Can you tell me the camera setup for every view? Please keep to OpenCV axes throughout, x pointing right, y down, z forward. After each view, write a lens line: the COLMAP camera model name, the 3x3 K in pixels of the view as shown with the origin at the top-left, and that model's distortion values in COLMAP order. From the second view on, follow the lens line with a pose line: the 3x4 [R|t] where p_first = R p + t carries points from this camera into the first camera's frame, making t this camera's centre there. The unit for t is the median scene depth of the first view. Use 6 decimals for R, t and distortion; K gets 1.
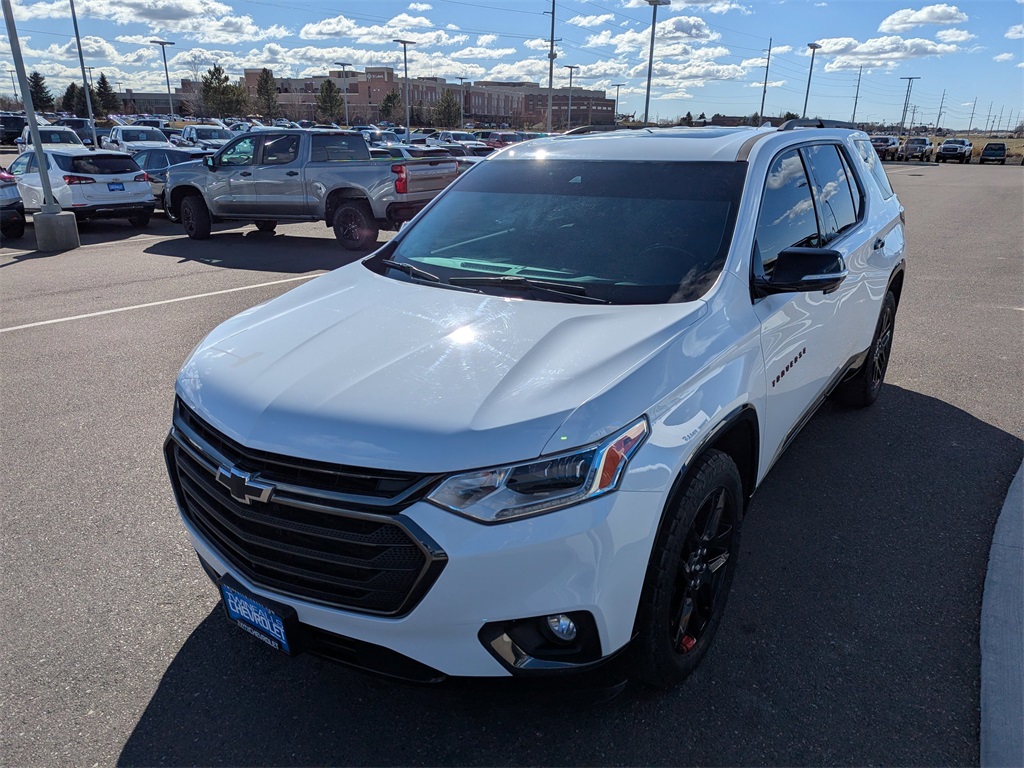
lens RADIAL K [[732.5, 0, 499.3], [0, 732.5, 377.2], [0, 0, 1]] dist [0.044357, -0.034582]
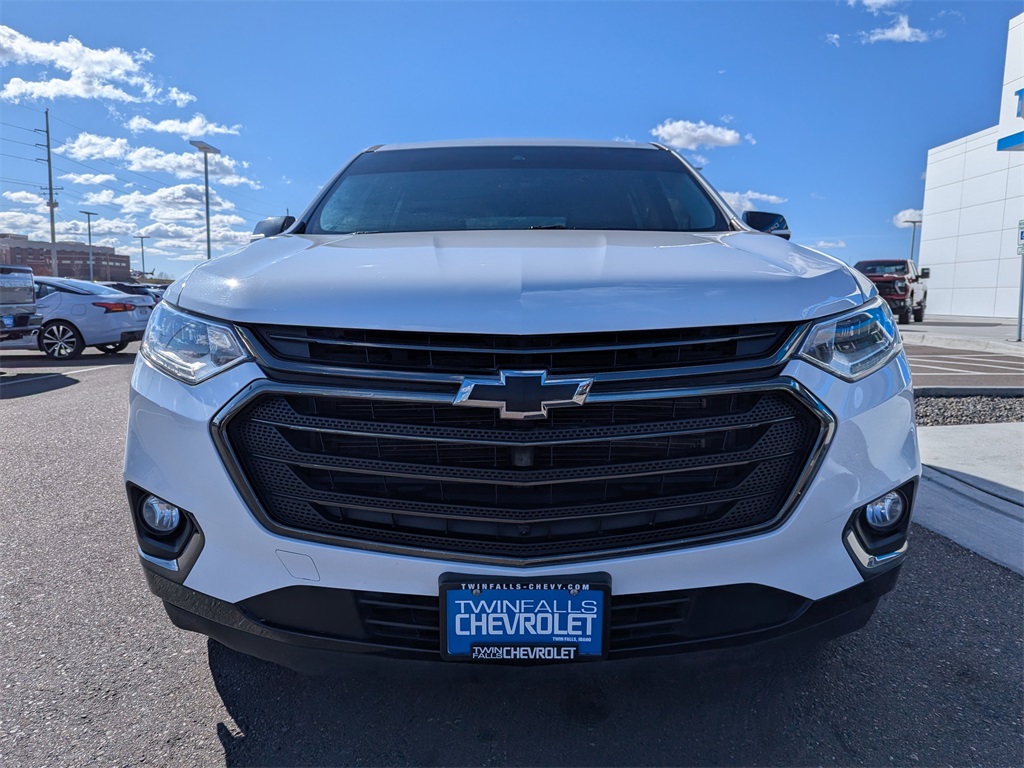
lens RADIAL K [[732.5, 0, 510.2], [0, 732.5, 383.2], [0, 0, 1]] dist [0.044357, -0.034582]
pose [[0.810584, -0.058706, 0.582672, -0.404902], [0.174609, 0.973935, -0.144781, 0.126527], [-0.558986, 0.219098, 0.799707, 0.269775]]
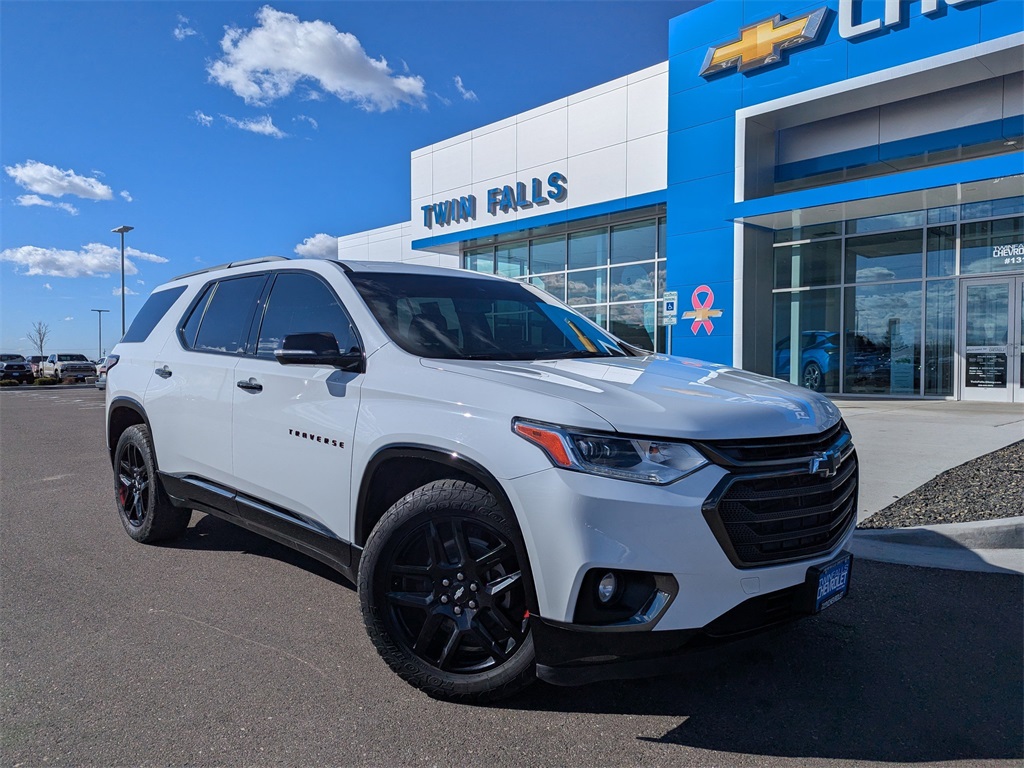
lens RADIAL K [[732.5, 0, 511.0], [0, 732.5, 374.1], [0, 0, 1]] dist [0.044357, -0.034582]
pose [[0.144109, -0.020713, 0.989345, -0.921450], [0.318947, 0.947399, -0.026623, -0.075044], [-0.936753, 0.319385, 0.143135, 0.705218]]
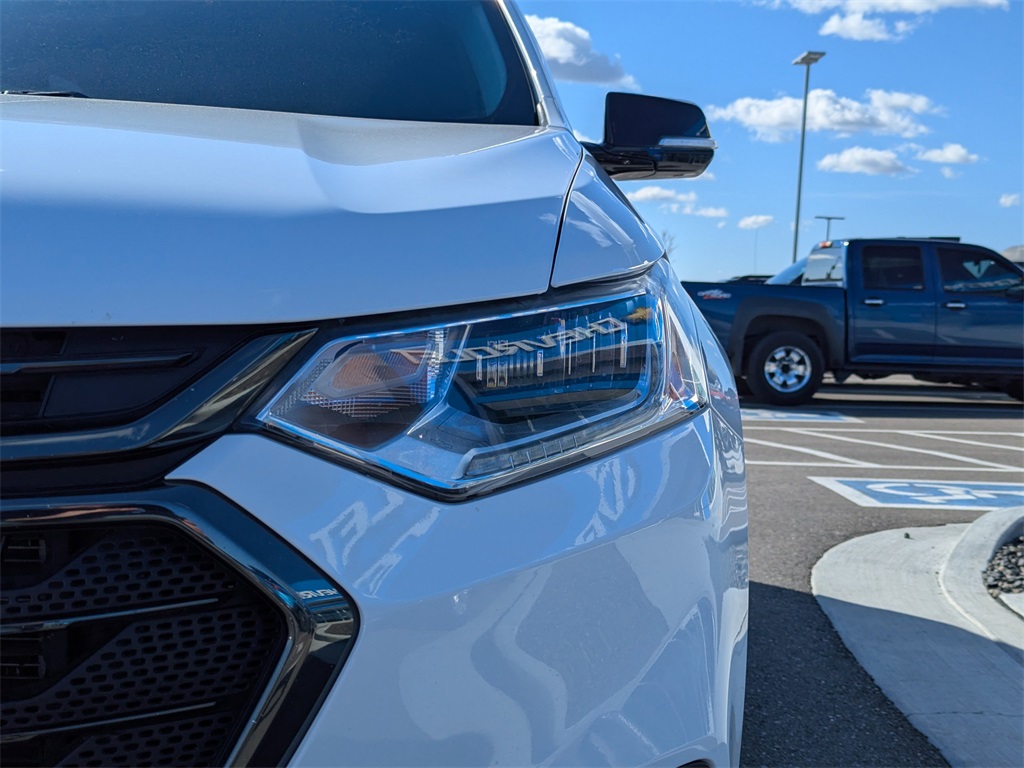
lens RADIAL K [[1474.1, 0, 512.3], [0, 1474.1, 379.2], [0, 0, 1]] dist [-0.011733, 0.000000]
pose [[0.794835, 0.000496, 0.606825, -0.177539], [0.154436, 0.966908, -0.203075, 0.137415], [-0.586844, 0.255126, 0.768456, 0.254934]]
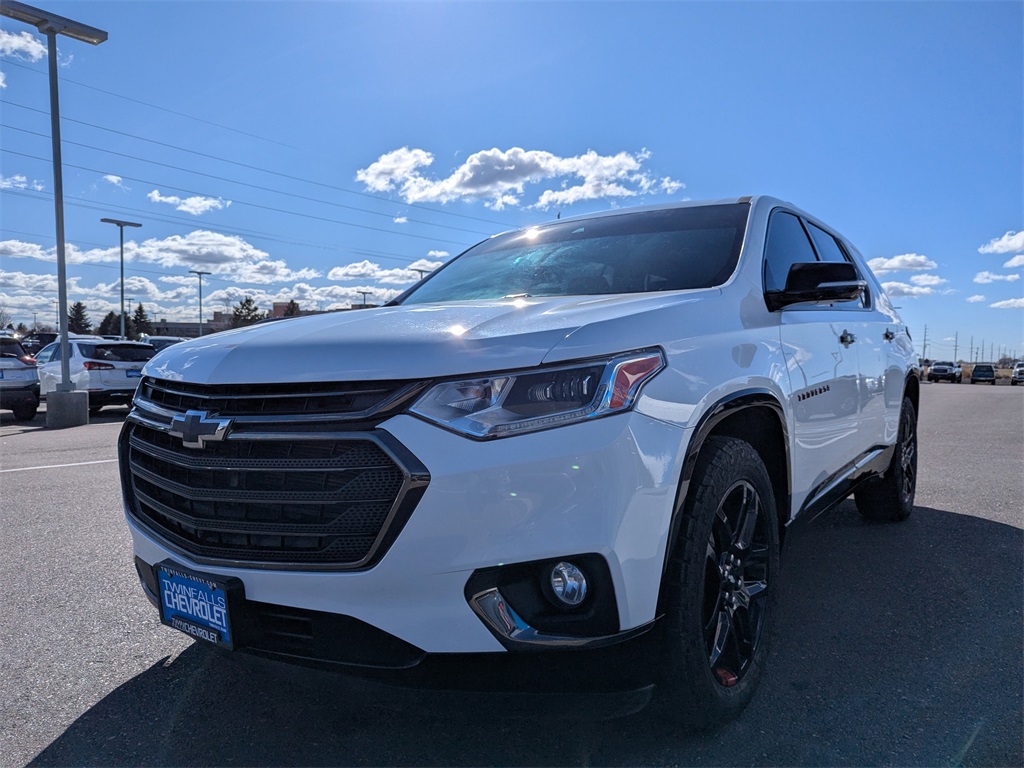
lens RADIAL K [[732.5, 0, 505.9], [0, 732.5, 389.3], [0, 0, 1]] dist [0.044357, -0.034582]
pose [[0.999936, 0.010824, -0.003147, 0.008376], [-0.011272, 0.960145, -0.279276, 0.187249], [-0.000002, 0.279294, 0.960206, 0.086787]]
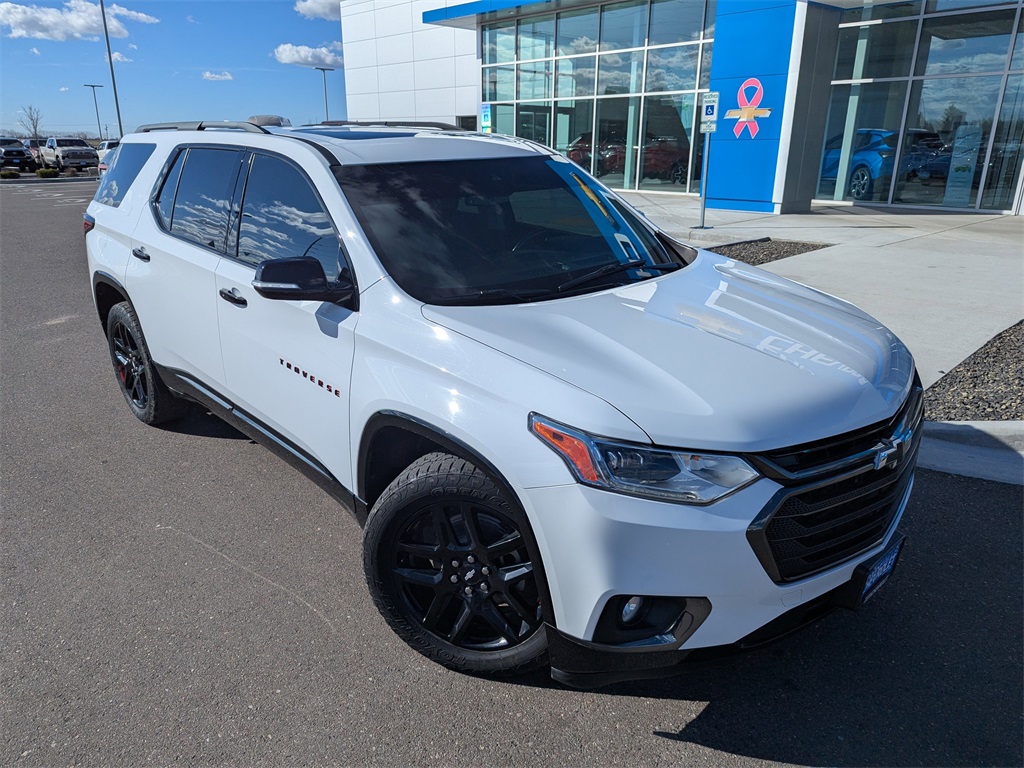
lens RADIAL K [[732.5, 0, 514.1], [0, 732.5, 386.3], [0, 0, 1]] dist [0.044357, -0.034582]
pose [[0.169825, -0.318028, 0.932747, -0.787535], [0.312494, 0.915028, 0.255091, -0.215609], [-0.934616, 0.248157, 0.254776, 0.675704]]
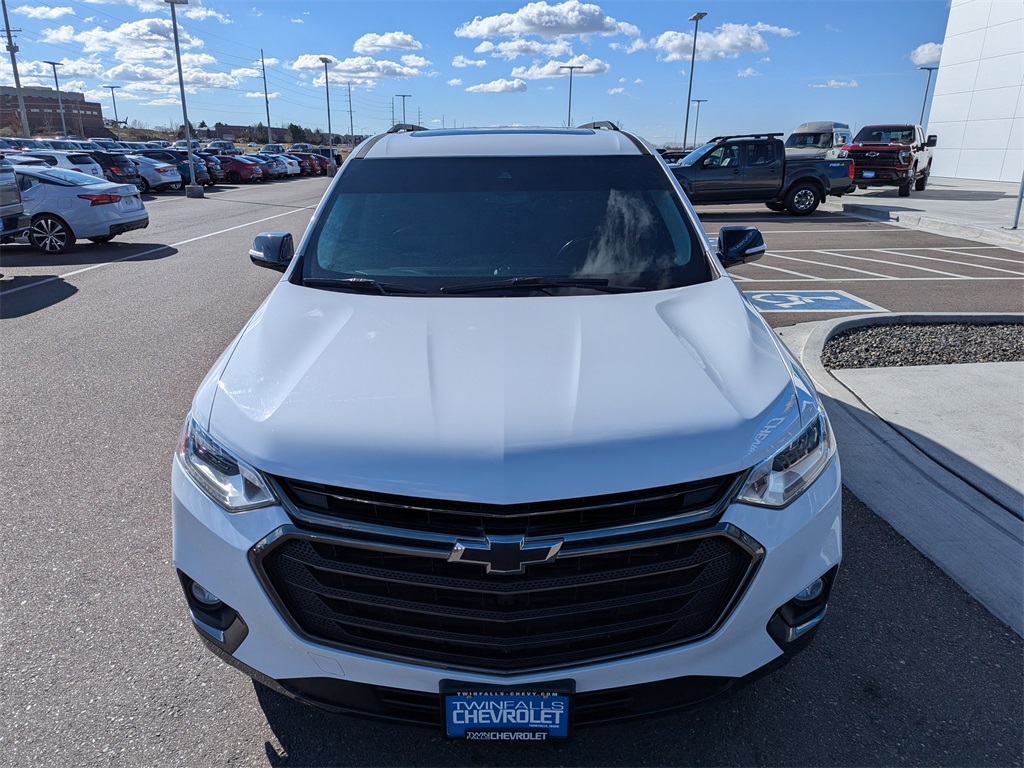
lens RADIAL K [[732.5, 0, 494.7], [0, 732.5, 383.5], [0, 0, 1]] dist [0.044357, -0.034582]
pose [[0.814732, -0.176248, 0.552403, -0.421053], [0.178729, 0.982632, 0.049911, -0.041396], [-0.551605, 0.058066, 0.832082, 0.186477]]
